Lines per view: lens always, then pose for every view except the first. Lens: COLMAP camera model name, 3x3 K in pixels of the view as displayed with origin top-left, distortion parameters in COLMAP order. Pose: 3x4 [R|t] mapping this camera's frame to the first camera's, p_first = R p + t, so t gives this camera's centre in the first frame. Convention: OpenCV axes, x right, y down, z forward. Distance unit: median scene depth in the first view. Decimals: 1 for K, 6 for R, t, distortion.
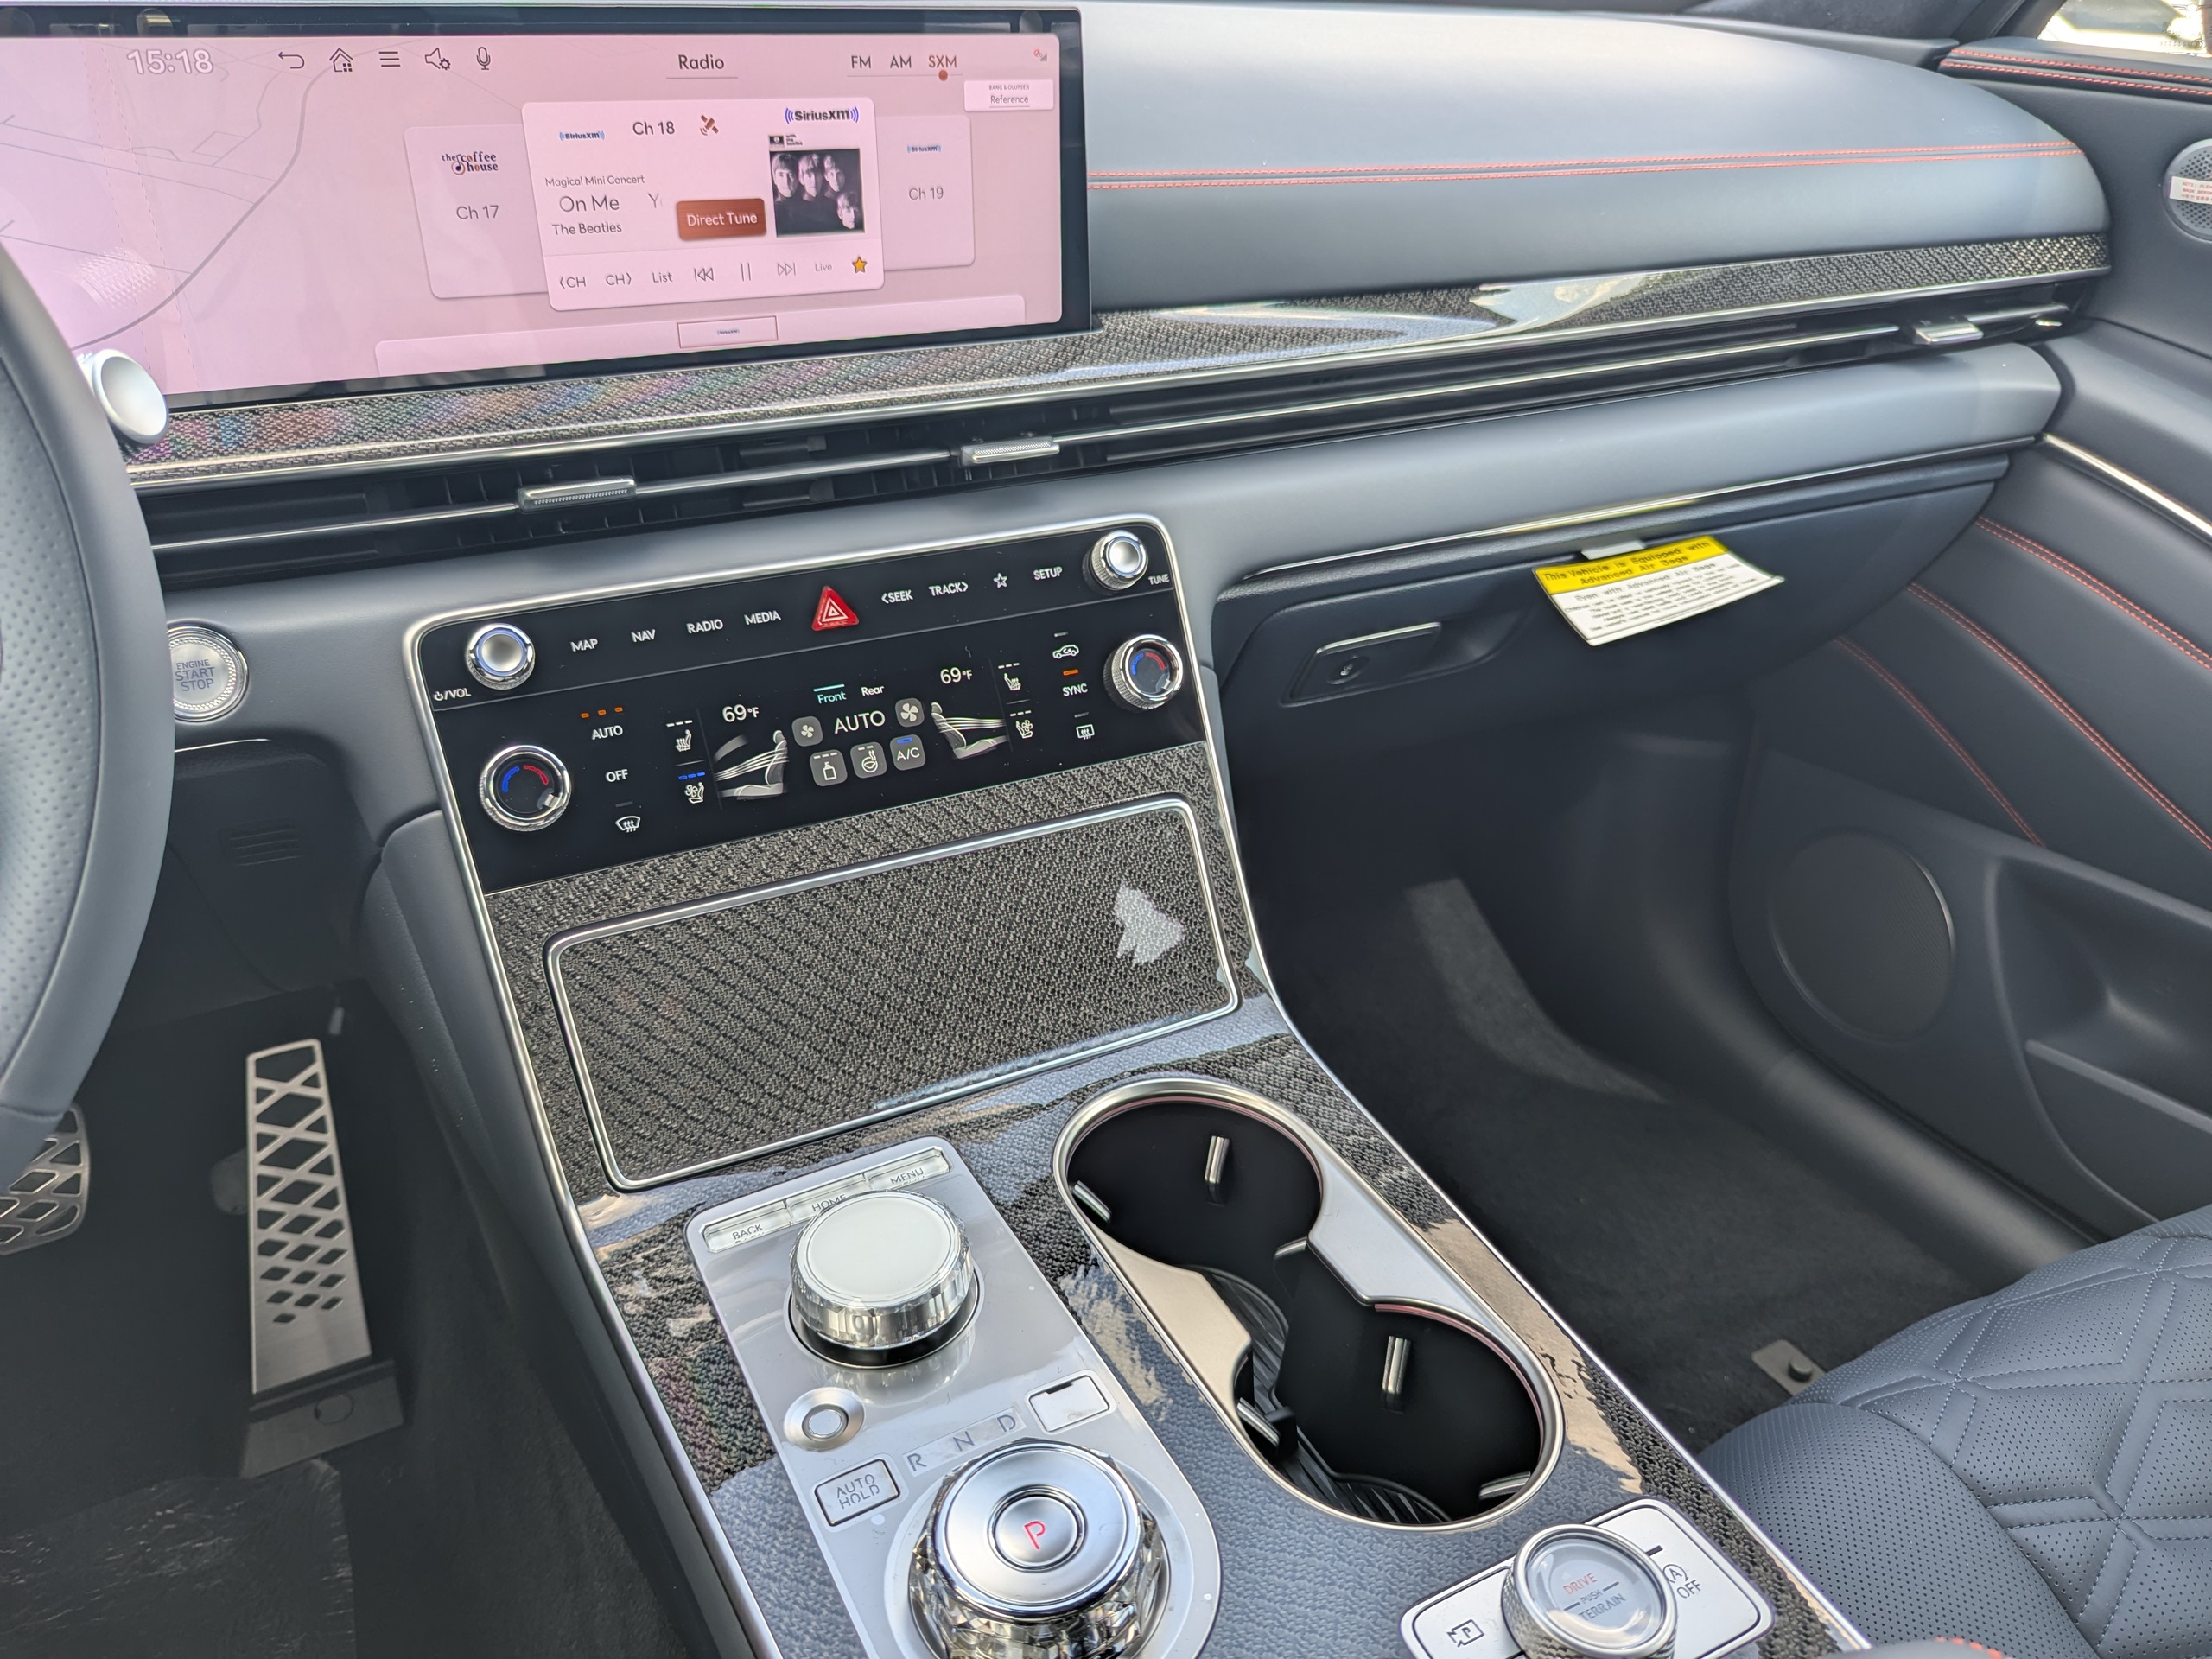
lens RADIAL K [[1553.4, 0, 1083.4], [0, 1553.4, 853.6], [0, 0, 1]] dist [0.038953, -0.038561]
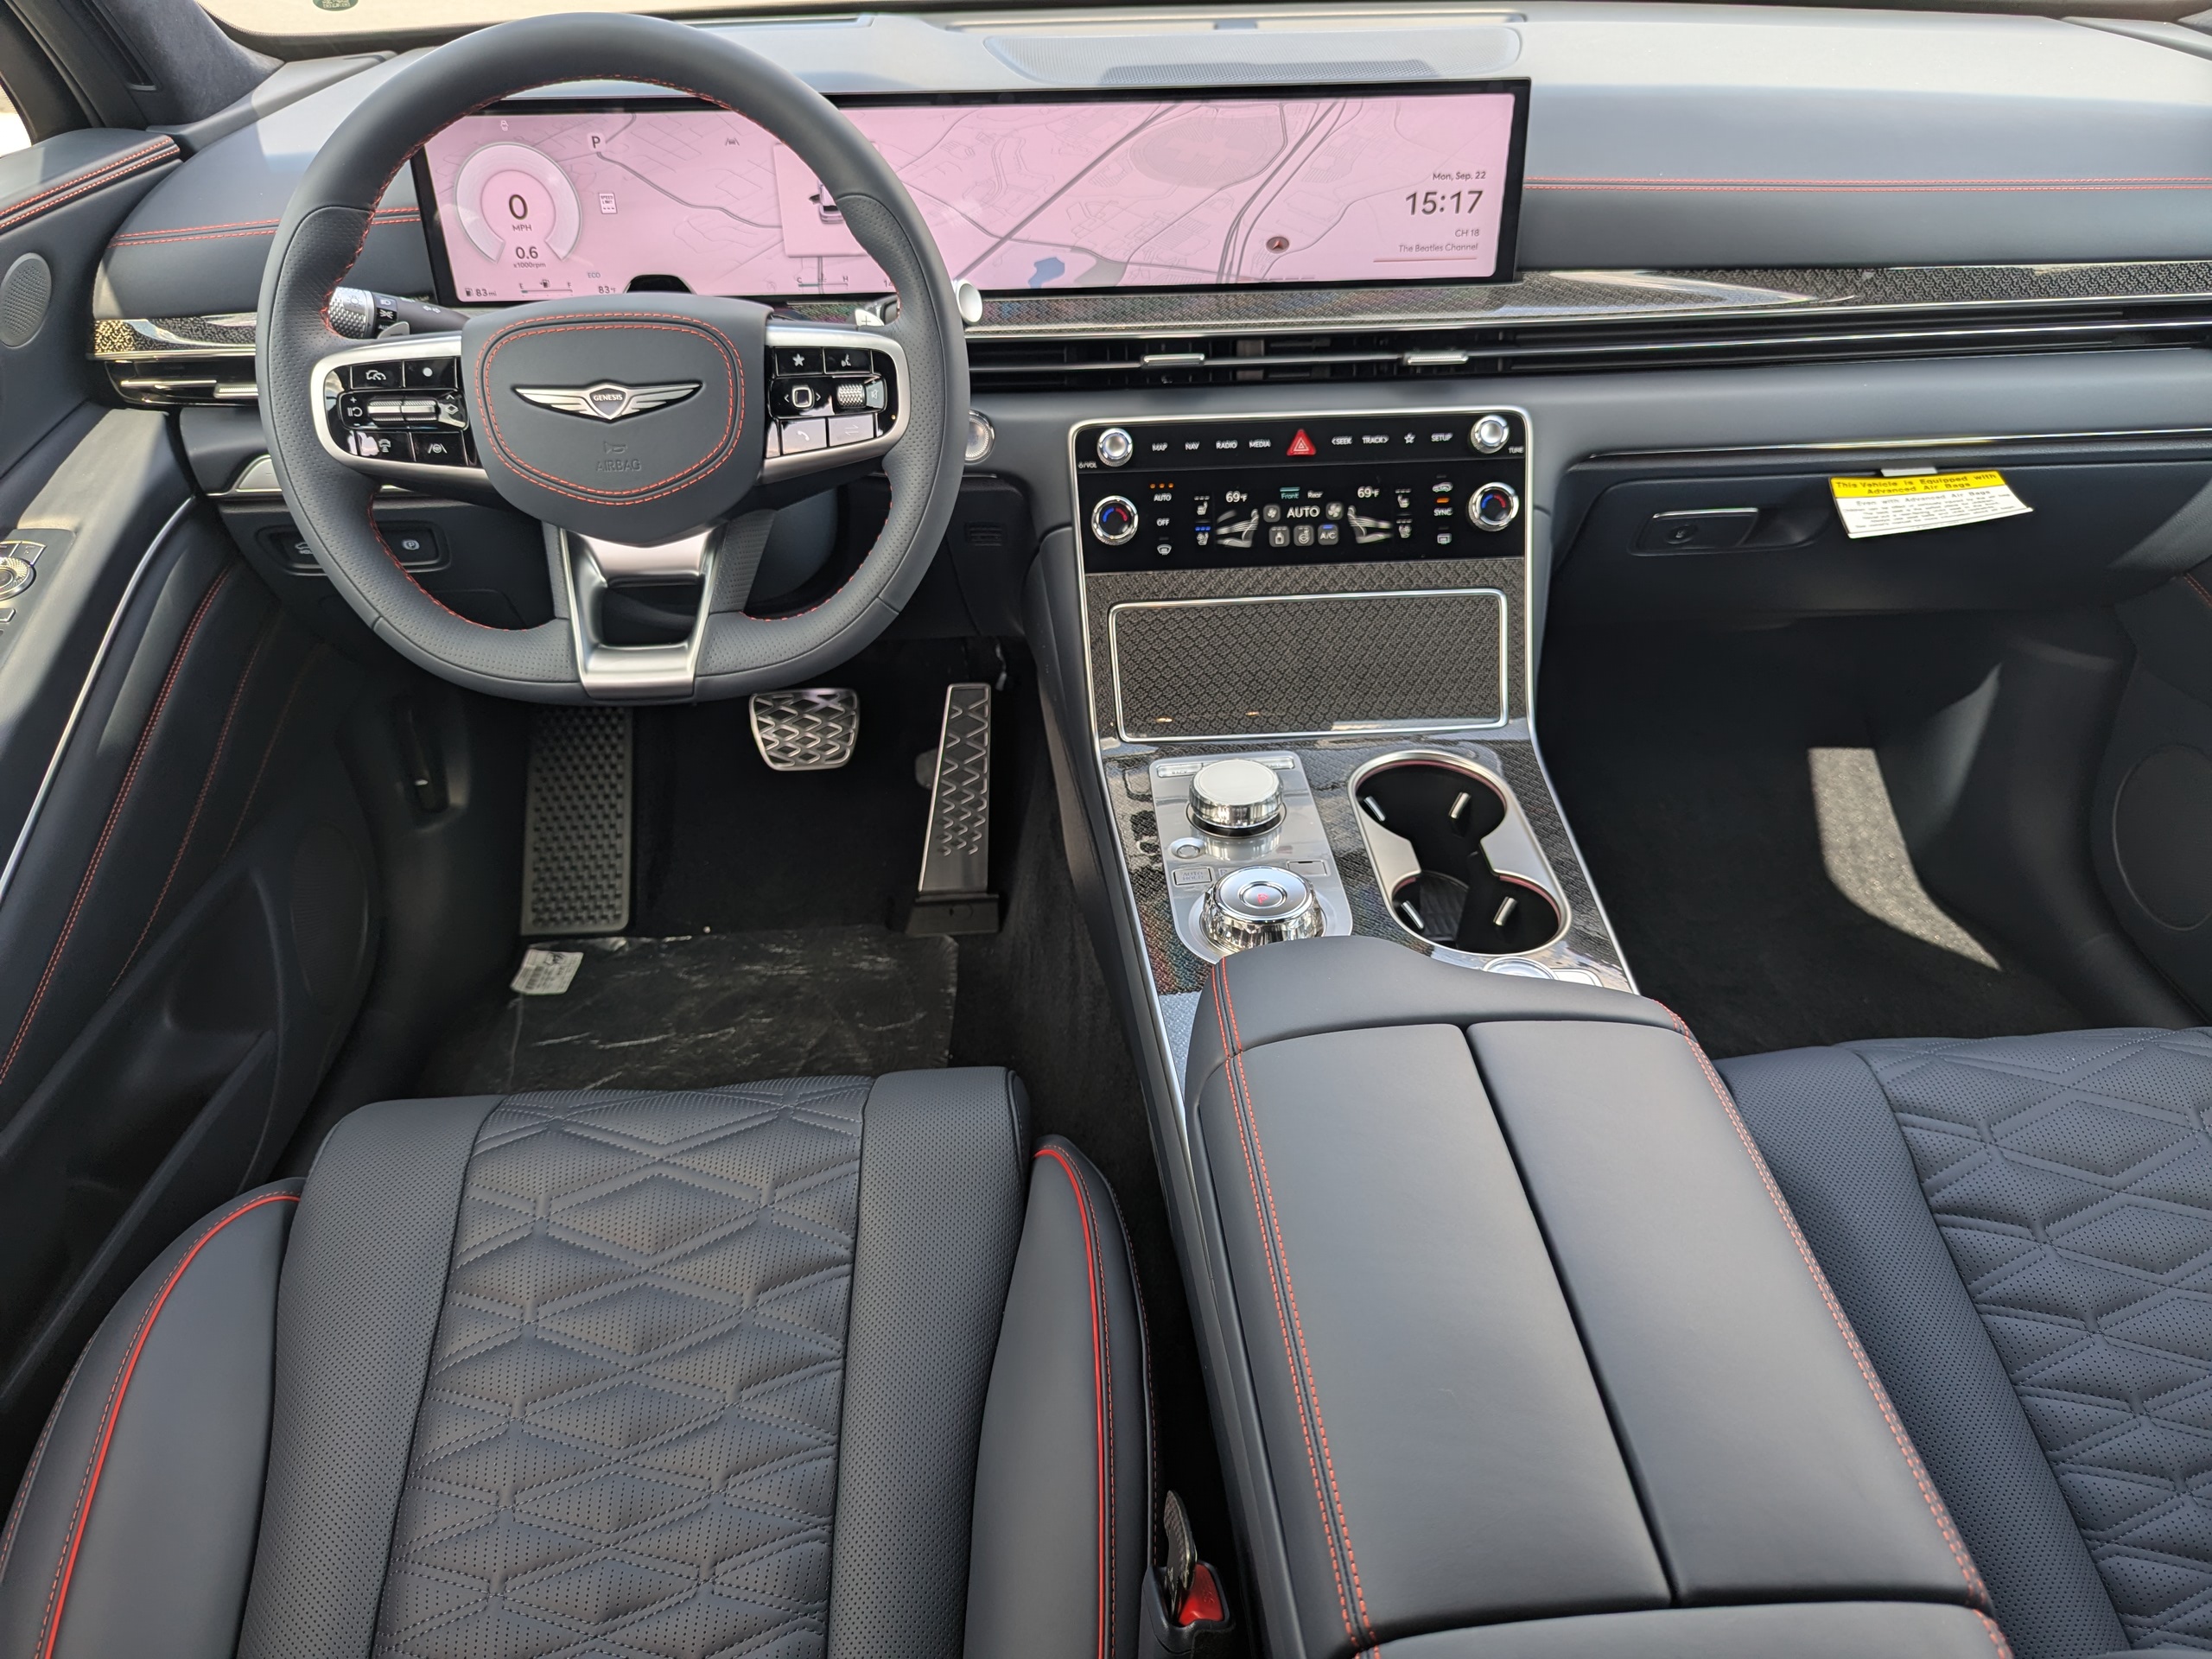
lens RADIAL K [[1531.2, 0, 1106.0], [0, 1531.2, 829.5], [0, 0, 1]] dist [0.000044, -0.002438]
pose [[0.911012, 0.207018, -0.356652, 0.331020], [-0.176053, 0.977332, 0.117589, 0.096542], [0.372910, -0.044335, 0.926808, -0.653119]]
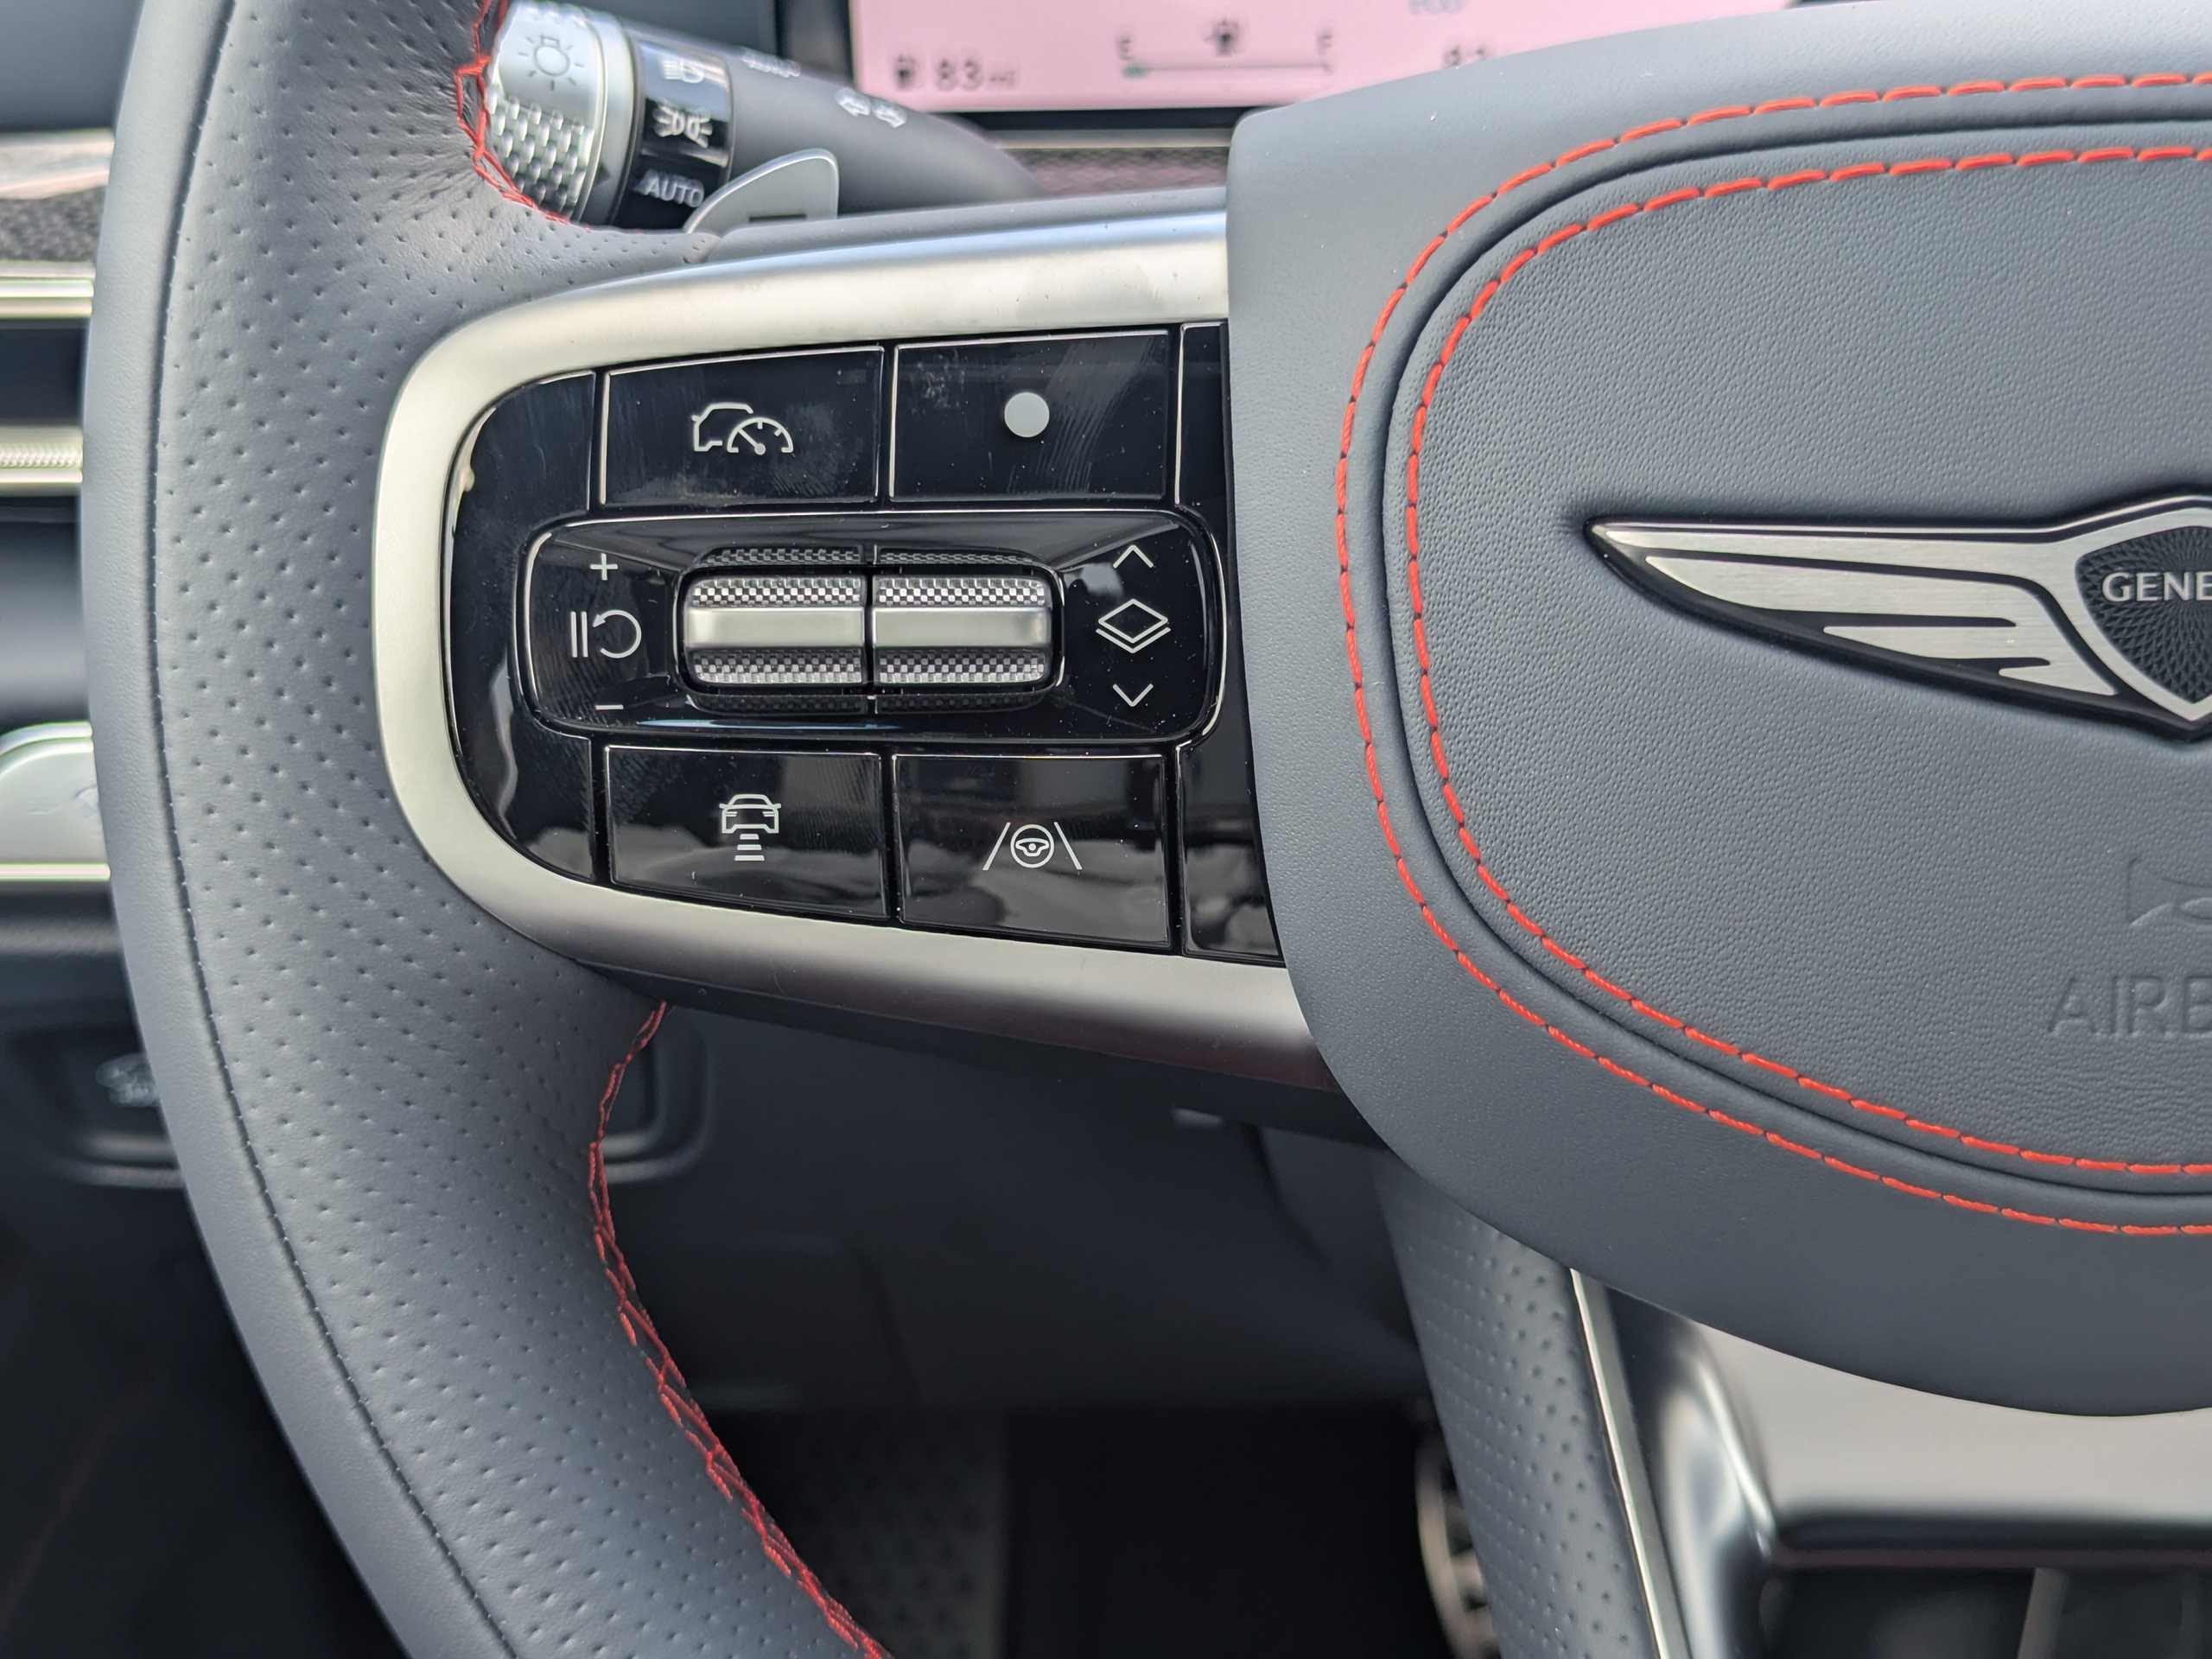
lens RADIAL K [[3177.0, 0, 1104.7], [0, 3177.0, 897.6], [0, 0, 1]] dist [0.020488, -0.014123]
pose [[0.840442, 0.191410, -0.506971, -0.519110], [-0.211389, 0.977226, 0.018524, 0.025680], [0.498971, 0.091600, 0.861764, -0.002453]]
